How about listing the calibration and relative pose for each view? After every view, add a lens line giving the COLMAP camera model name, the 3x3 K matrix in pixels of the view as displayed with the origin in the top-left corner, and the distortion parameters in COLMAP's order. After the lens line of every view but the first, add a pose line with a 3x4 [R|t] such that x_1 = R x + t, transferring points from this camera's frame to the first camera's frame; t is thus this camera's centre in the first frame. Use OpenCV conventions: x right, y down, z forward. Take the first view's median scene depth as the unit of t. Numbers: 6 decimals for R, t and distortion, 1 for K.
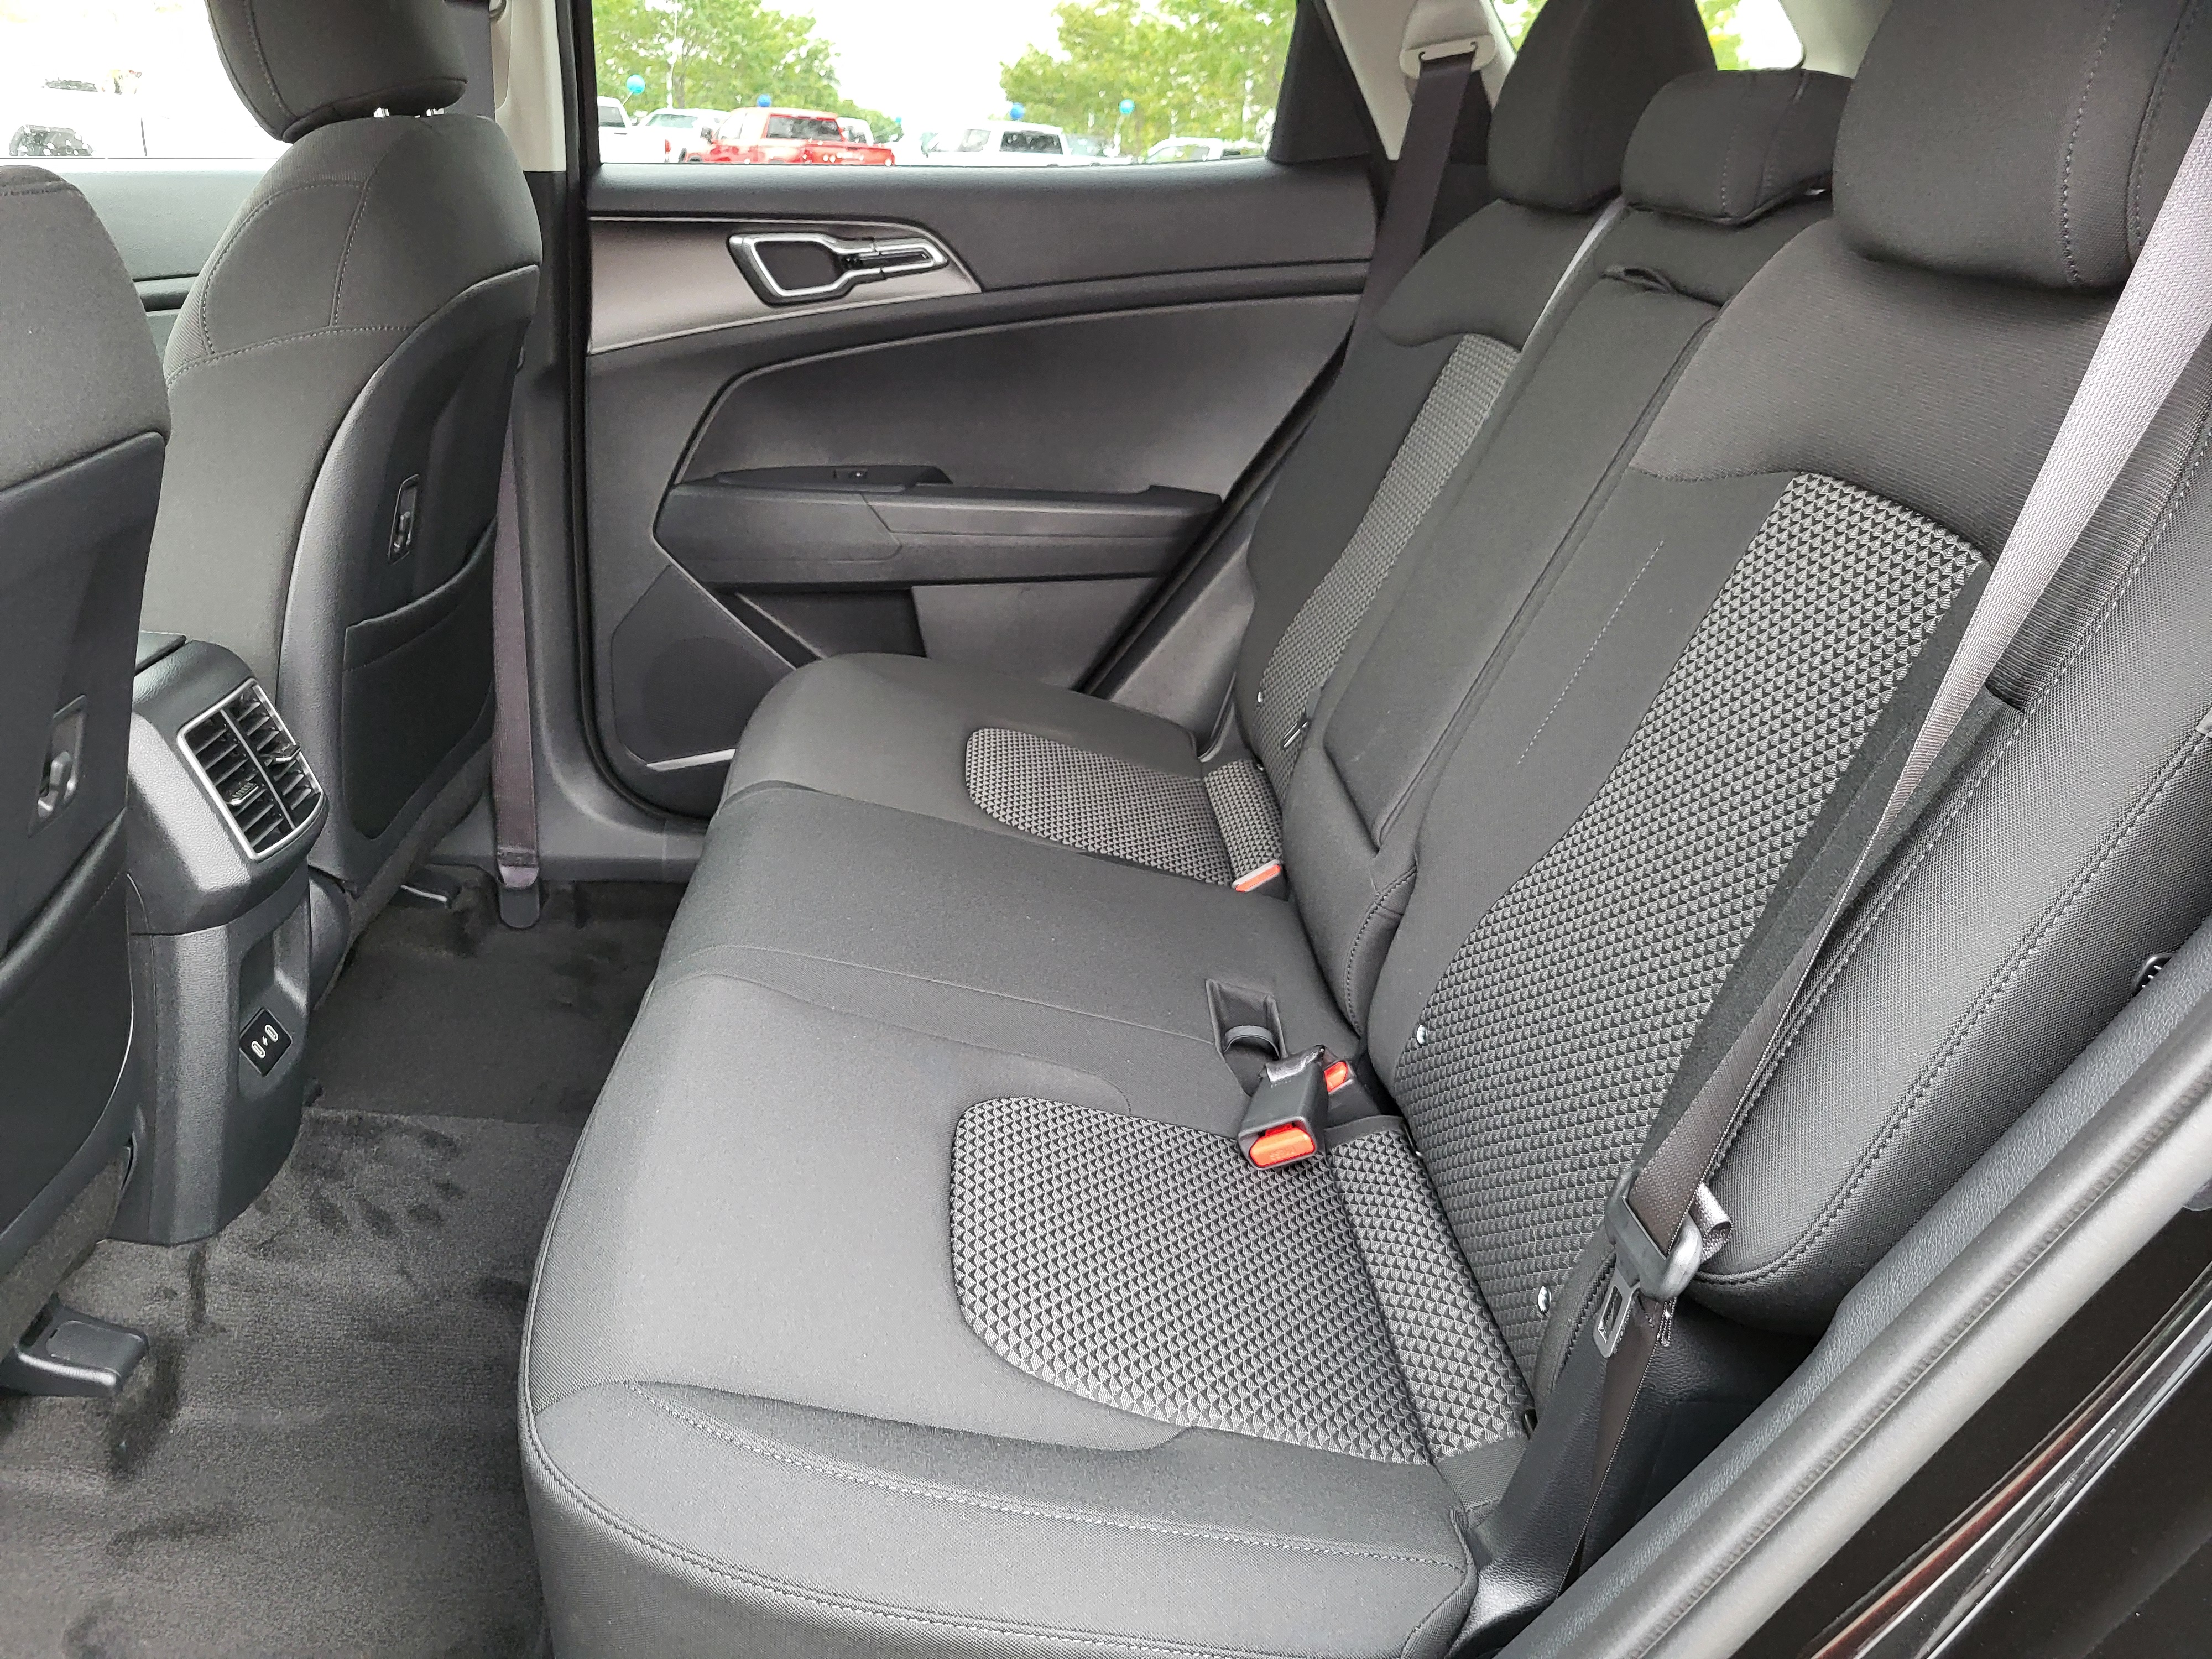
lens RADIAL K [[1767.8, 0, 1072.7], [0, 1767.8, 837.2], [0, 0, 1]] dist [0.006438, -0.001317]
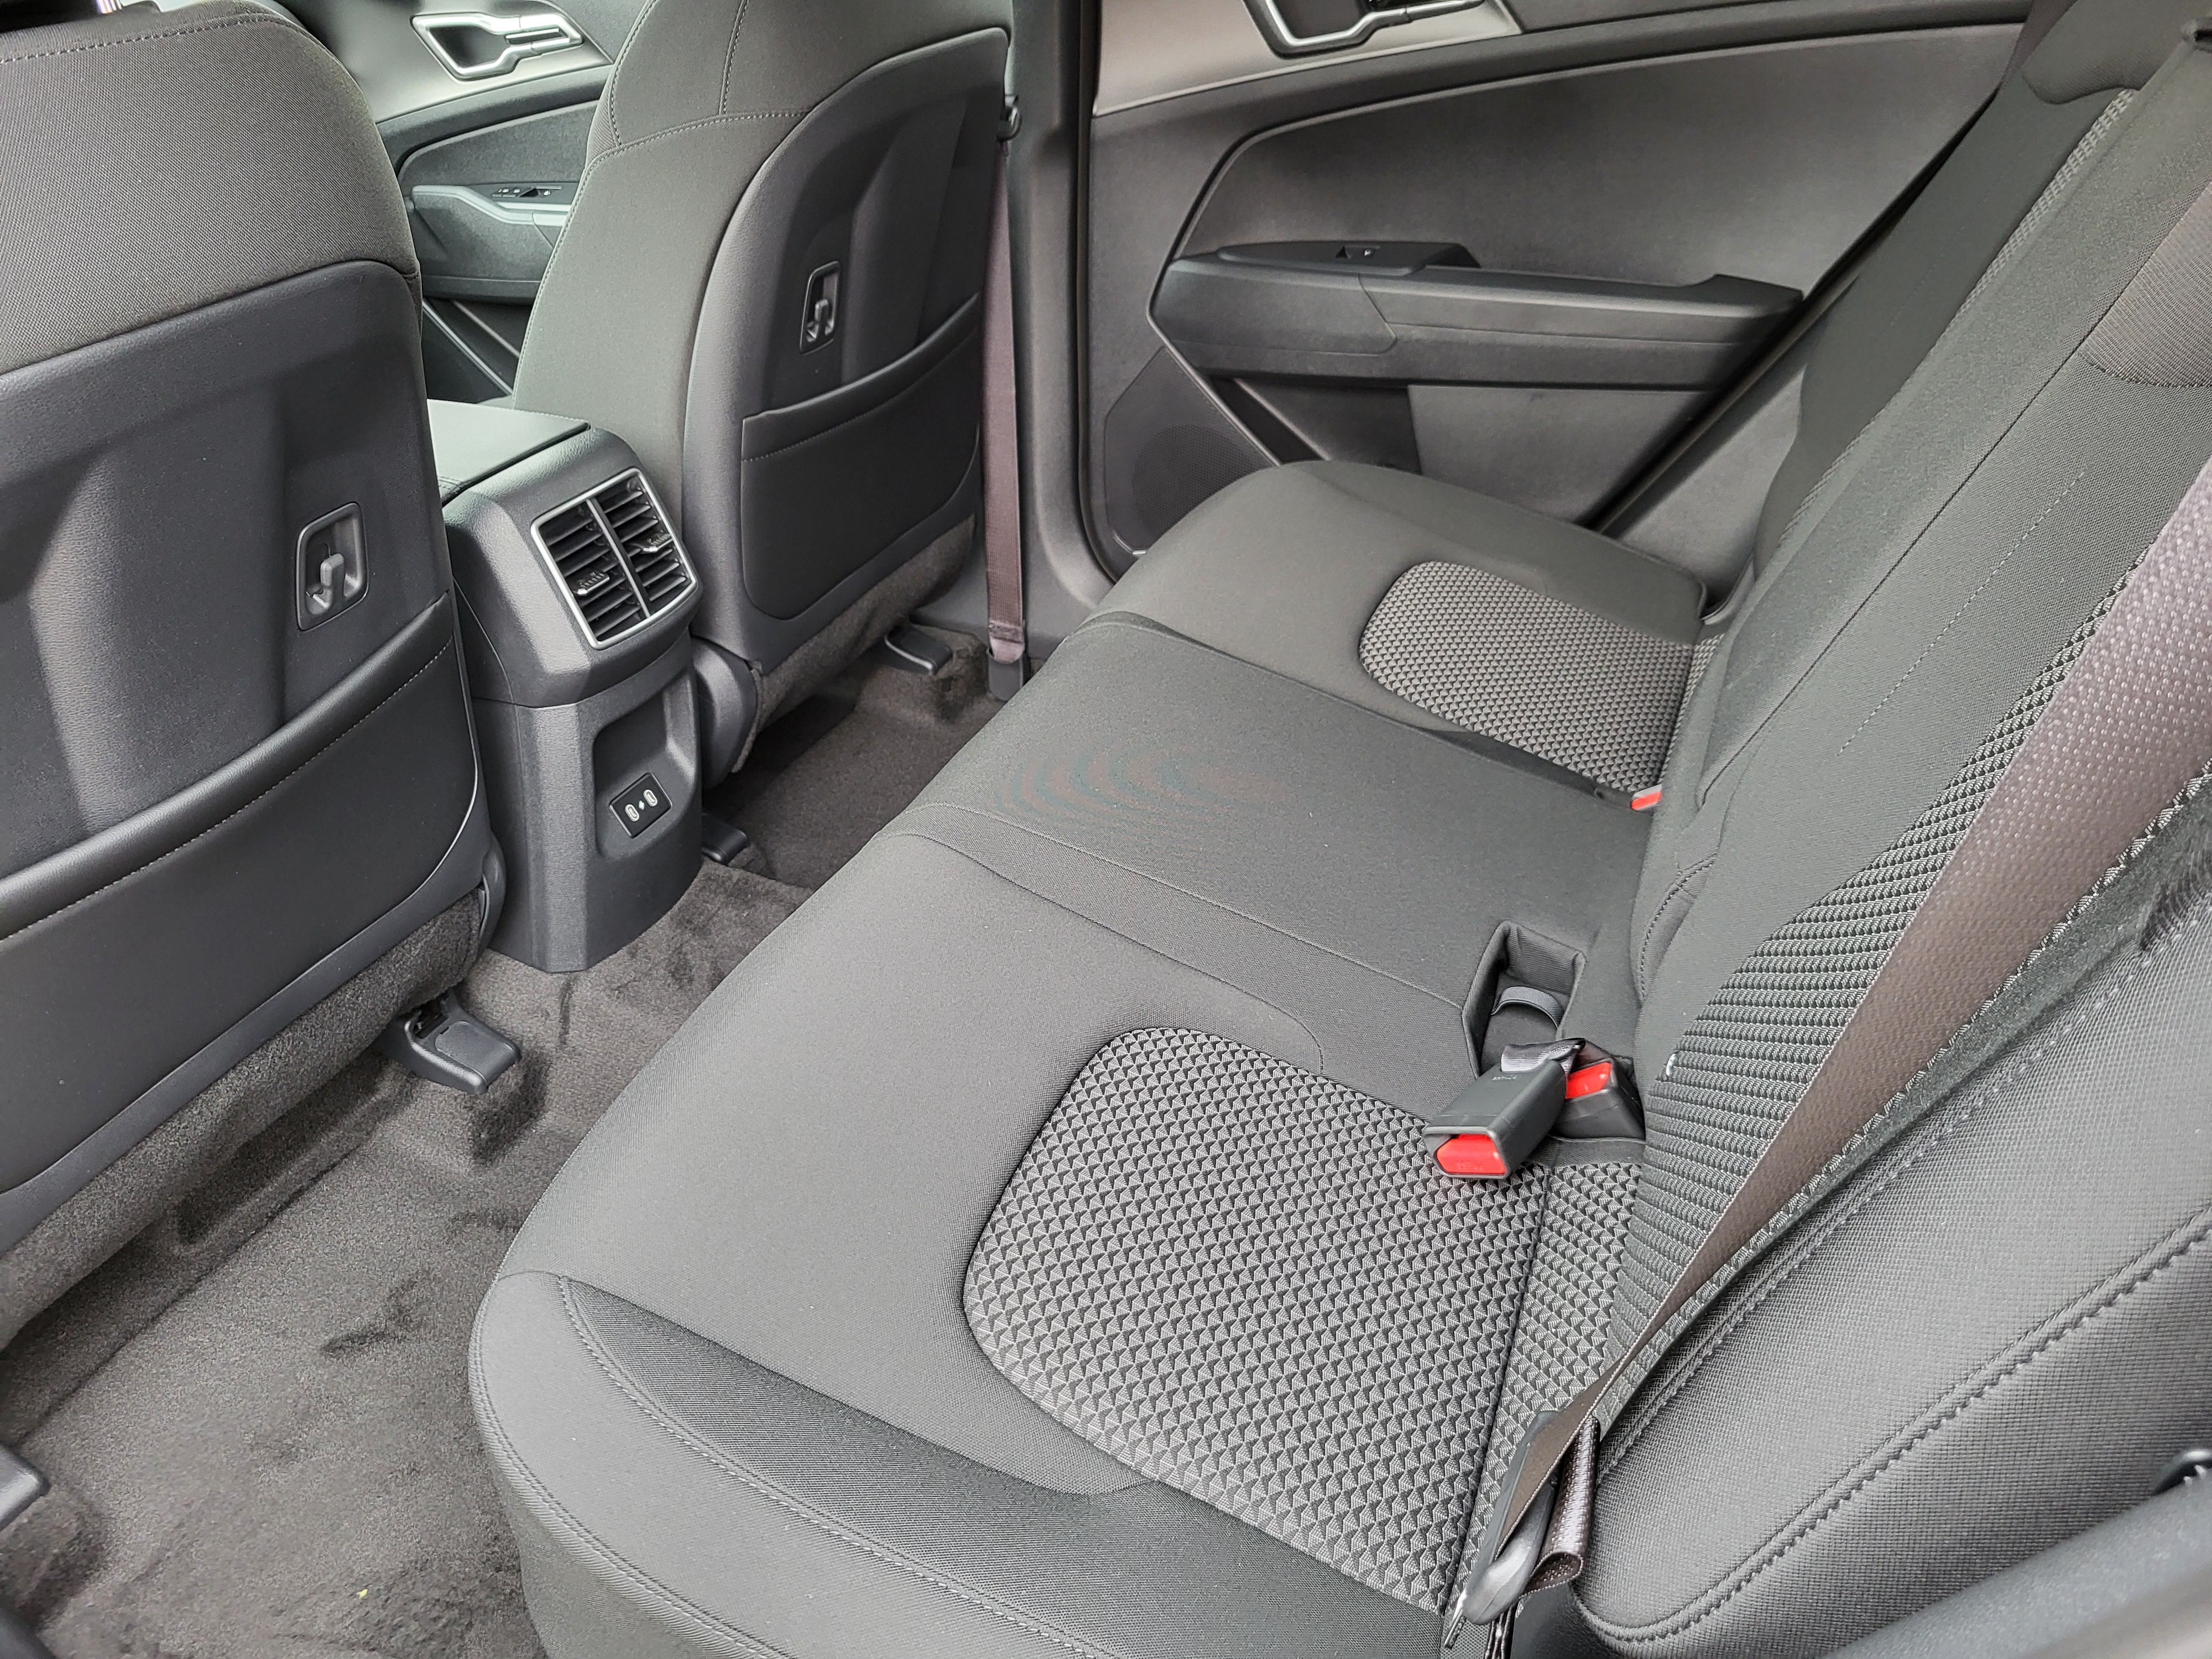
lens RADIAL K [[1711.8, 0, 1167.6], [0, 1711.8, 792.4], [0, 0, 1]] dist [0.013541, 0.003999]
pose [[0.887391, 0.168723, -0.429033, 0.209695], [-0.100139, 0.978947, 0.177863, -0.083756], [0.450010, -0.114871, 0.885605, 0.160539]]
